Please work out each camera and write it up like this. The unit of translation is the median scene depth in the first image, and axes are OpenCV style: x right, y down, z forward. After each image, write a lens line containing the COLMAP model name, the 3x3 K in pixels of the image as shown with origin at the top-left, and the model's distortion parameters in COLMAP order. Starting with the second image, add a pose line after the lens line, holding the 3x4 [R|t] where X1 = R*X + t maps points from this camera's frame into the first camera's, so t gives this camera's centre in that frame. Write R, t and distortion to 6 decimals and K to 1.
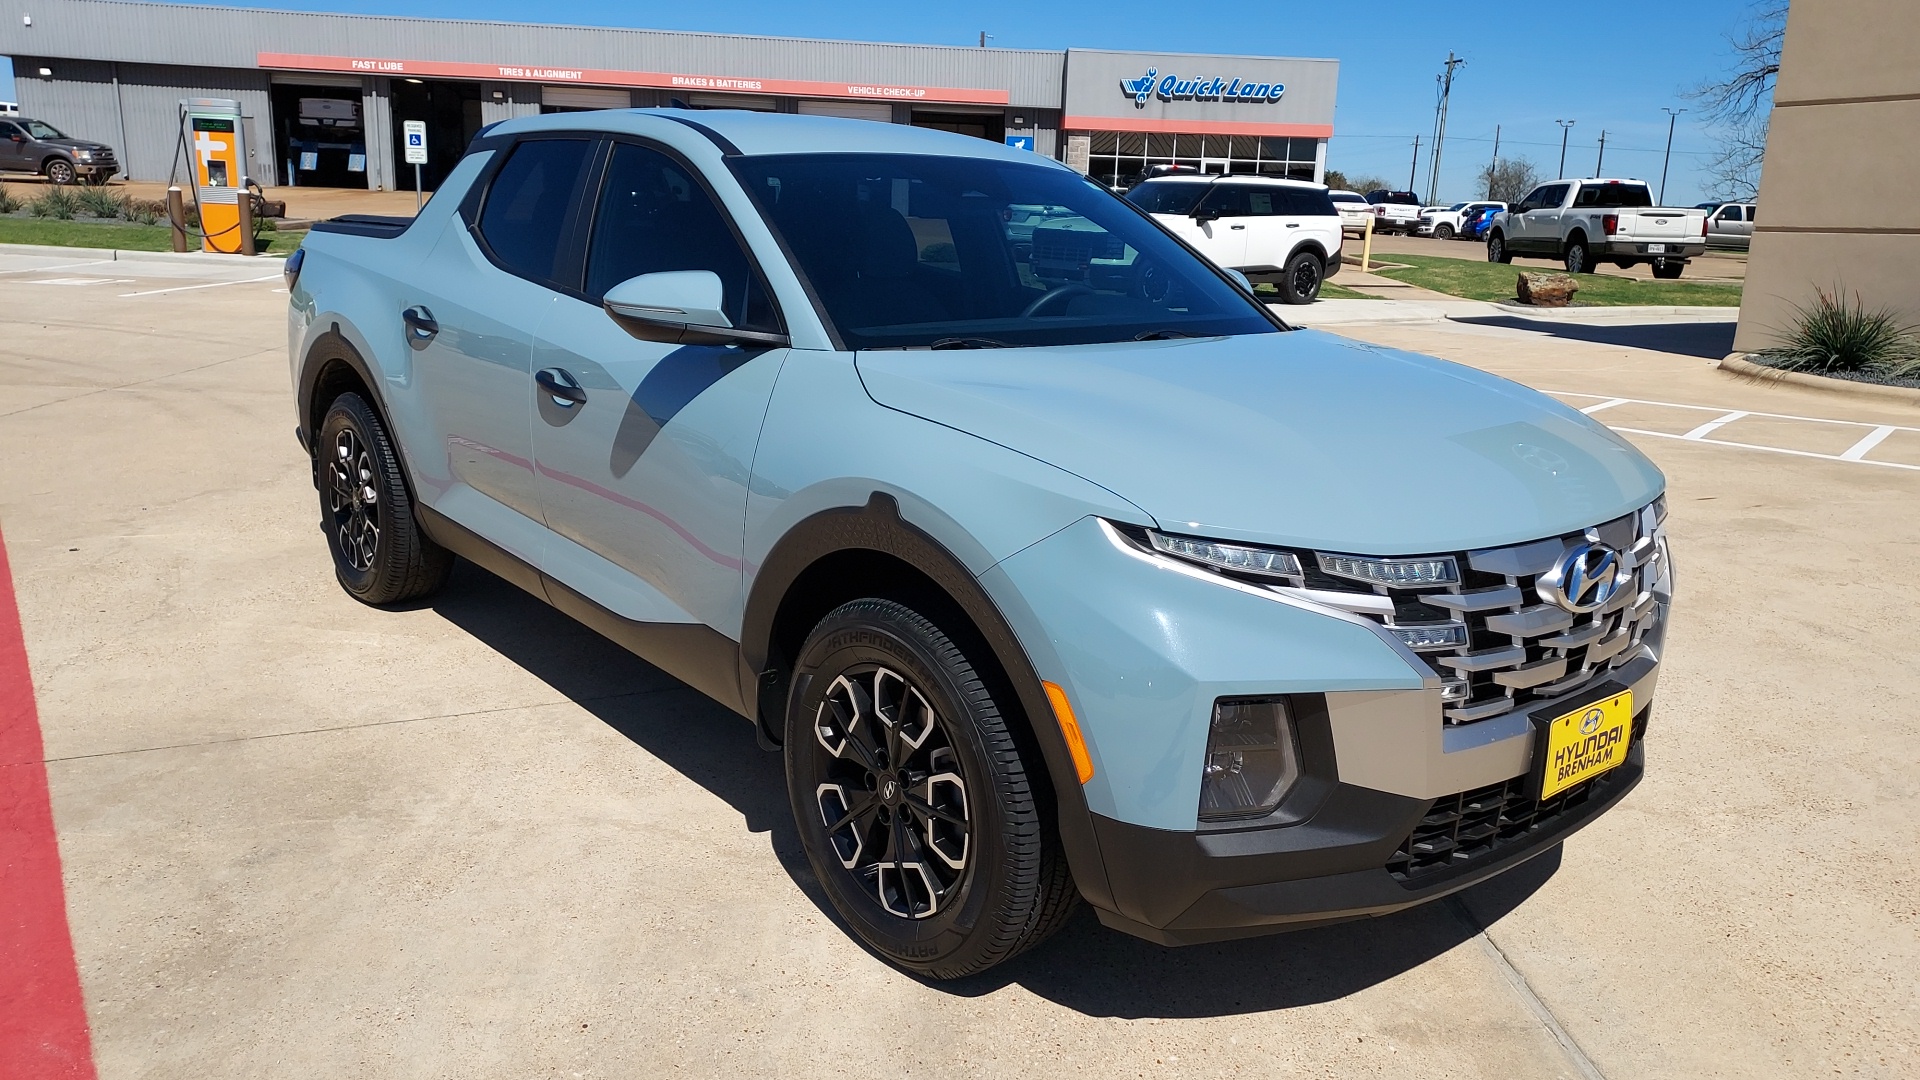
lens RADIAL K [[1395.5, 0, 968.4], [0, 1395.5, 531.8], [0, 0, 1]] dist [0.090954, -0.121832]
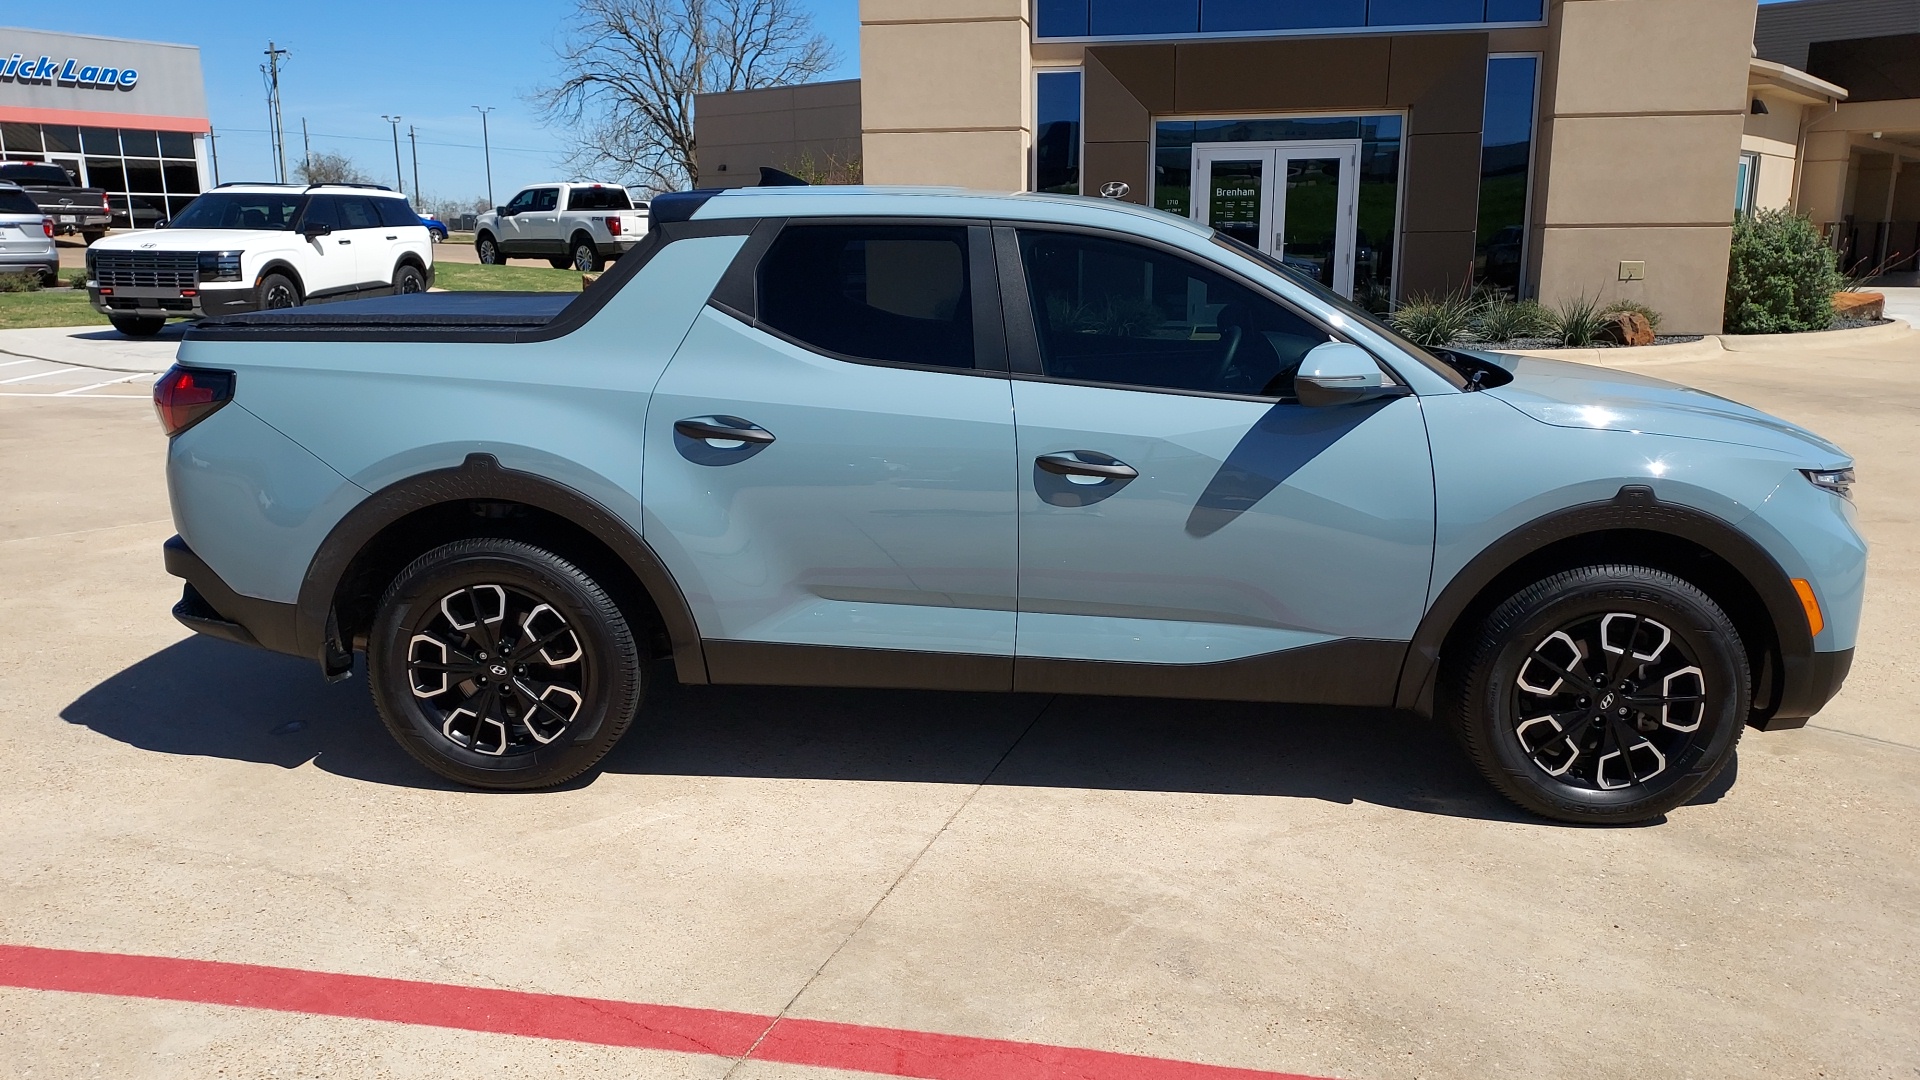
lens RADIAL K [[1368.7, 0, 1010.5], [0, 1368.7, 552.5], [0, 0, 1]] dist [0.036240, -0.002195]
pose [[0.694546, -0.200668, 0.690897, -0.105524], [0.184508, 0.977879, 0.098538, -0.015412], [-0.695387, 0.059037, 0.716207, 0.033051]]
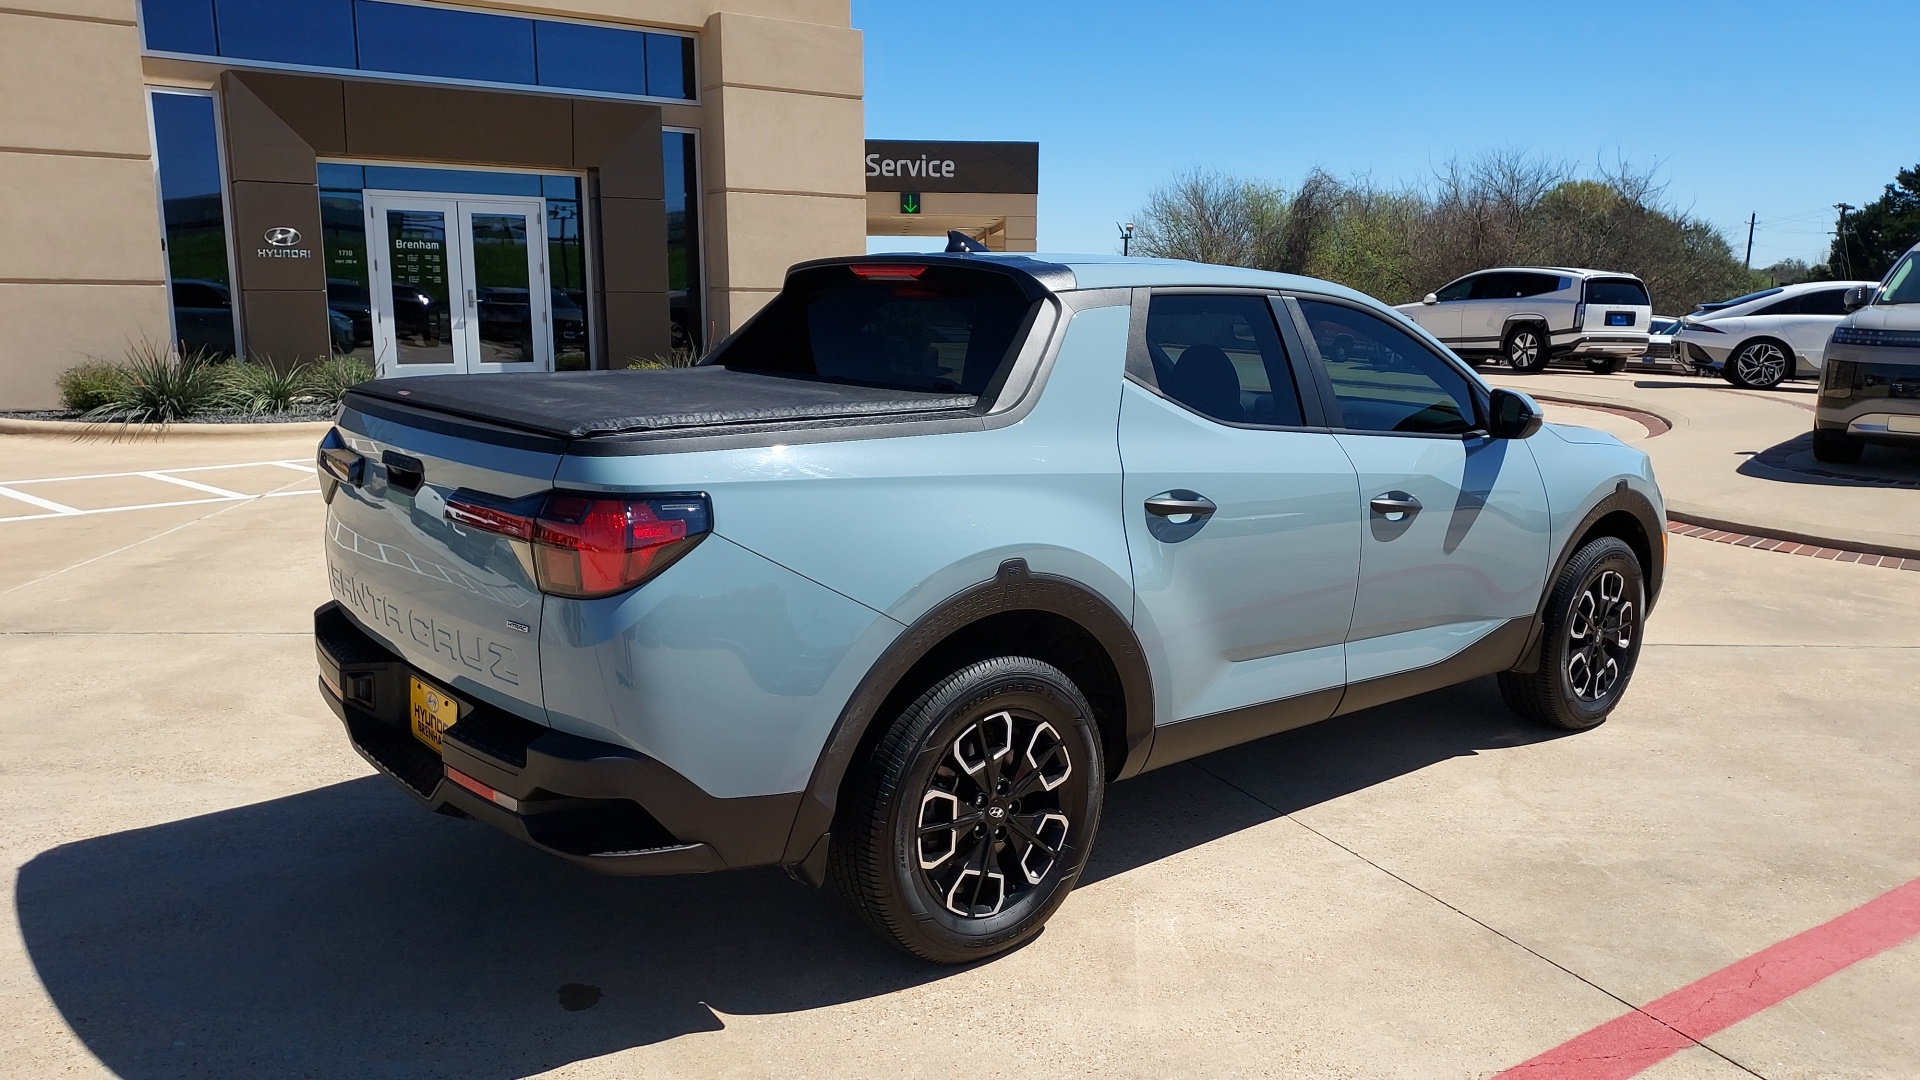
lens RADIAL K [[1372.2, 0, 954.0], [0, 1372.2, 518.3], [0, 0, 1]] dist [0.029105, 0.000386]
pose [[0.007830, -0.198403, 0.980089, -0.146518], [0.206413, 0.959332, 0.192552, -0.040198], [-0.978434, 0.200796, 0.048464, 0.133527]]
